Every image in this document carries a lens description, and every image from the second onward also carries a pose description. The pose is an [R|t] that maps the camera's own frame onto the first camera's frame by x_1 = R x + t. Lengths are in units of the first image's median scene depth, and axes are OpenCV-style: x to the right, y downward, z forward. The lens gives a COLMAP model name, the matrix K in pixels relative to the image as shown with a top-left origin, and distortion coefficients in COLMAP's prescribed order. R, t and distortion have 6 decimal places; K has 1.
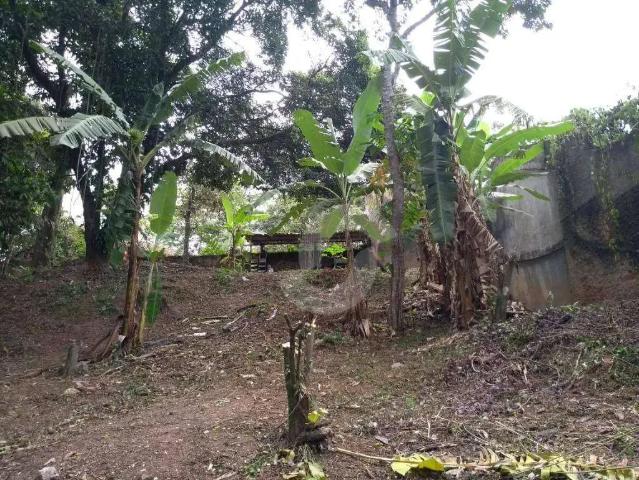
lens RADIAL K [[475.8, 0, 320.5], [0, 475.8, 250.9], [0, 0, 1]] dist [0.068140, -0.179078]
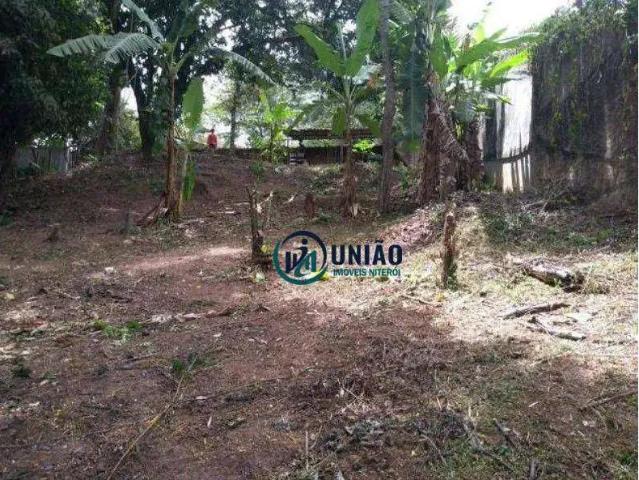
lens RADIAL K [[475.8, 0, 320.5], [0, 475.8, 250.9], [0, 0, 1]] dist [0.068140, -0.179078]
pose [[0.992193, 0.043798, -0.116771, 0.108314], [-0.017863, 0.976560, 0.214501, 0.000936], [0.123429, -0.210741, 0.969718, -0.161231]]
